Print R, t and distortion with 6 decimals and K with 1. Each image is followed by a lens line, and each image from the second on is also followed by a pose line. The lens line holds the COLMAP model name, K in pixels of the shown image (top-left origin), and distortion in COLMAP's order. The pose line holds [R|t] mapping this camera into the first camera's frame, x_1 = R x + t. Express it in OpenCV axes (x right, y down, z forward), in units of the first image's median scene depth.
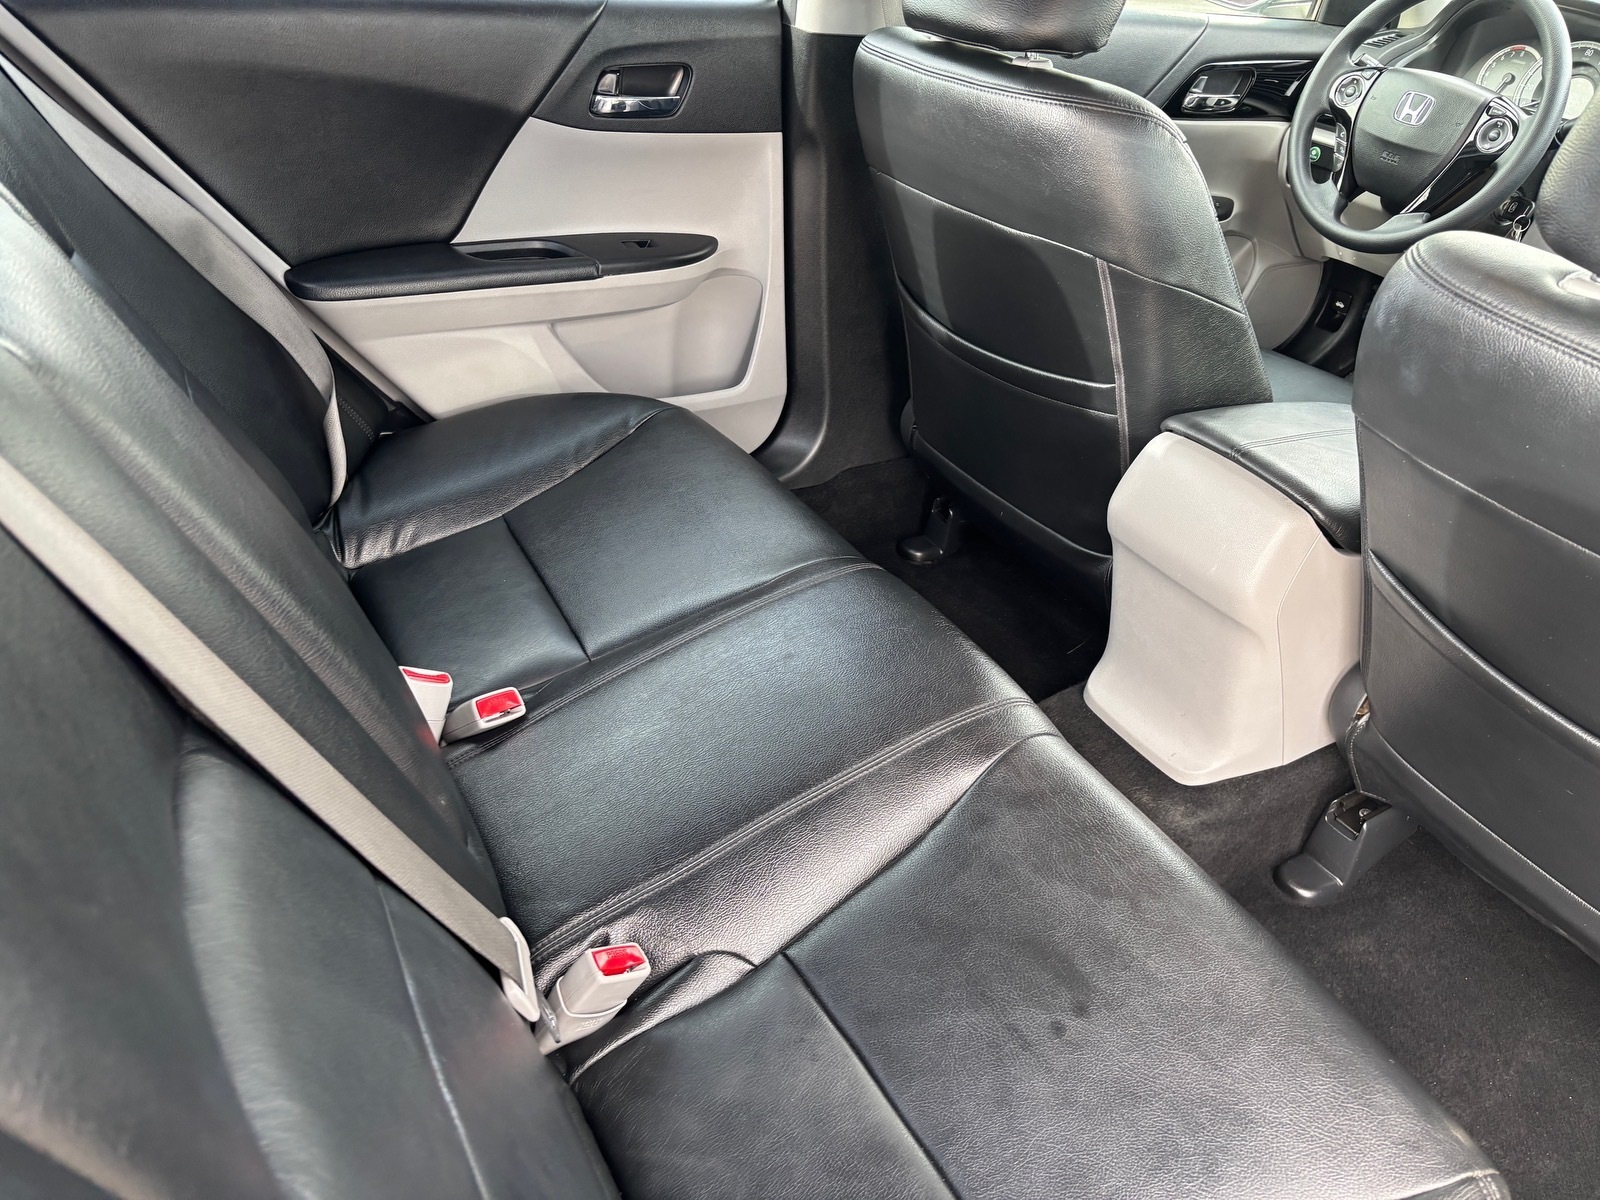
lens RADIAL K [[1222.8, 0, 808.0], [0, 1222.8, 611.2], [0, 0, 1]] dist [0.025262, 0.001248]
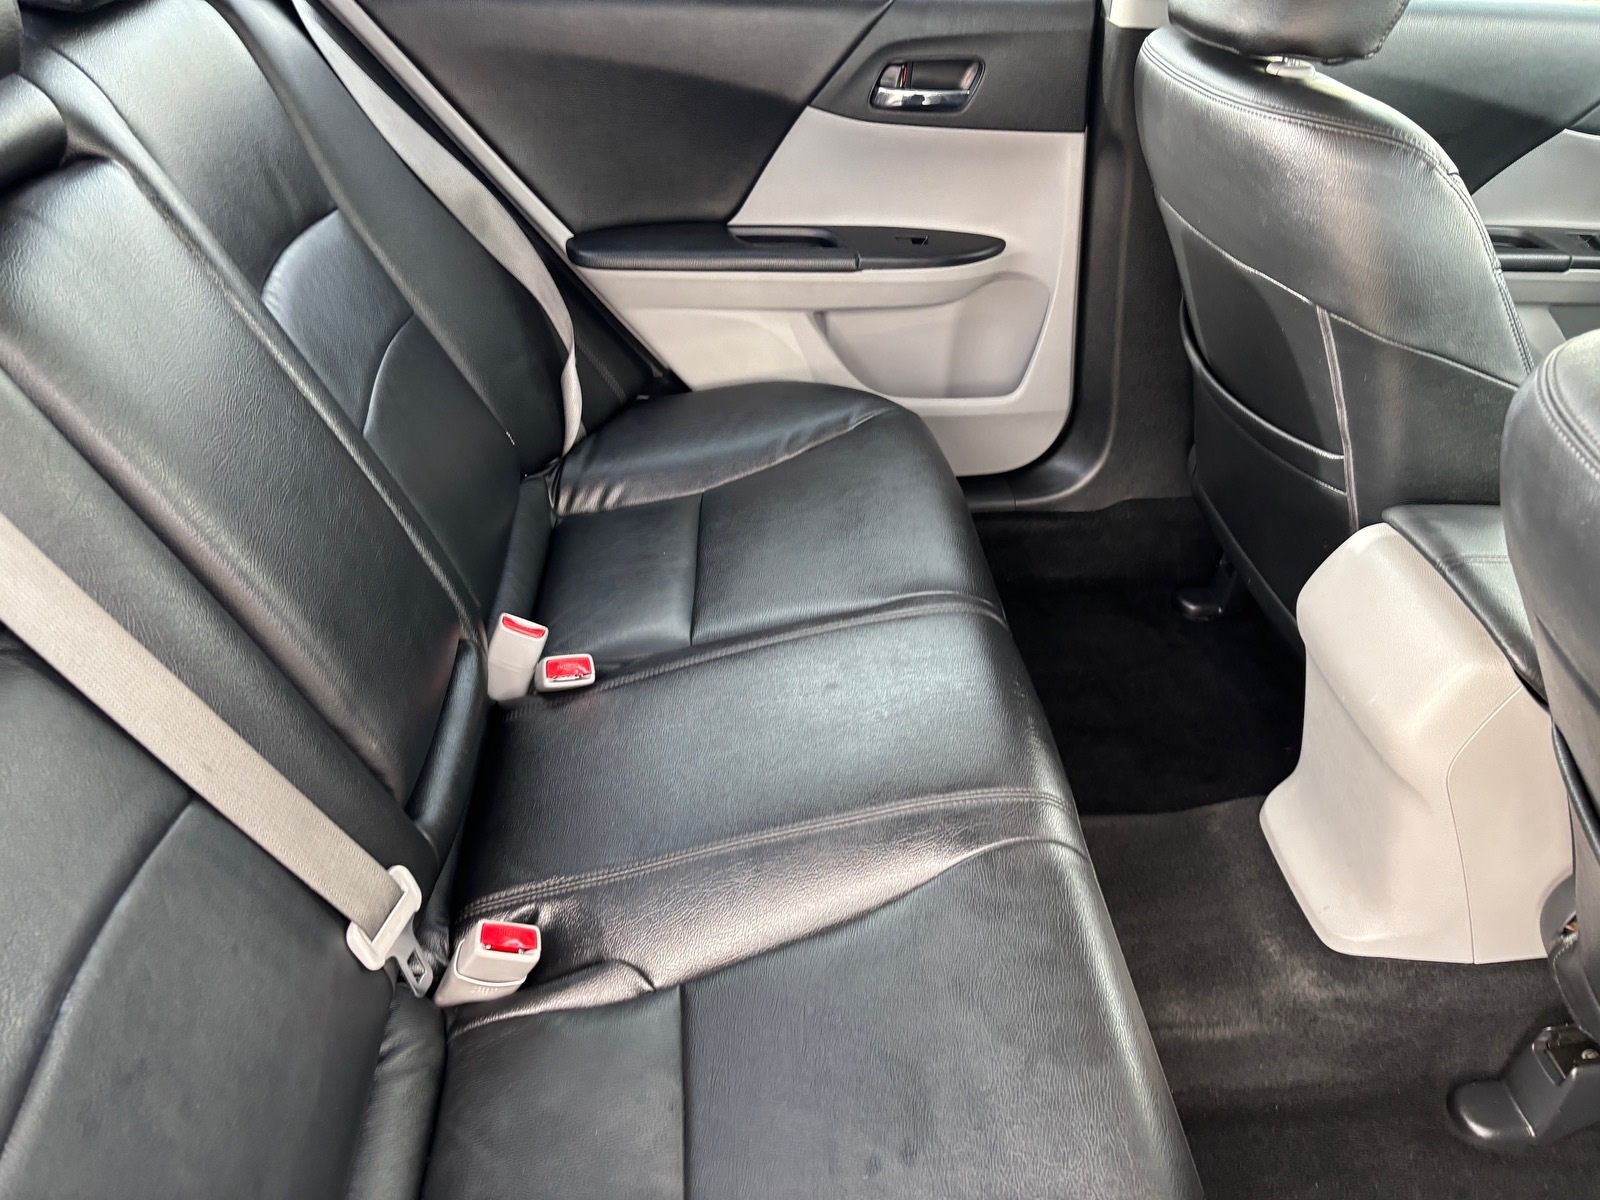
lens RADIAL K [[1222.6, 0, 799.9], [0, 1222.6, 592.7], [0, 0, 1]] dist [0.025791, 0.002853]
pose [[0.900873, 0.196517, -0.387052, 0.244601], [-0.195539, 0.979782, 0.042339, -0.054079], [0.387547, 0.037542, 0.921085, 0.085585]]
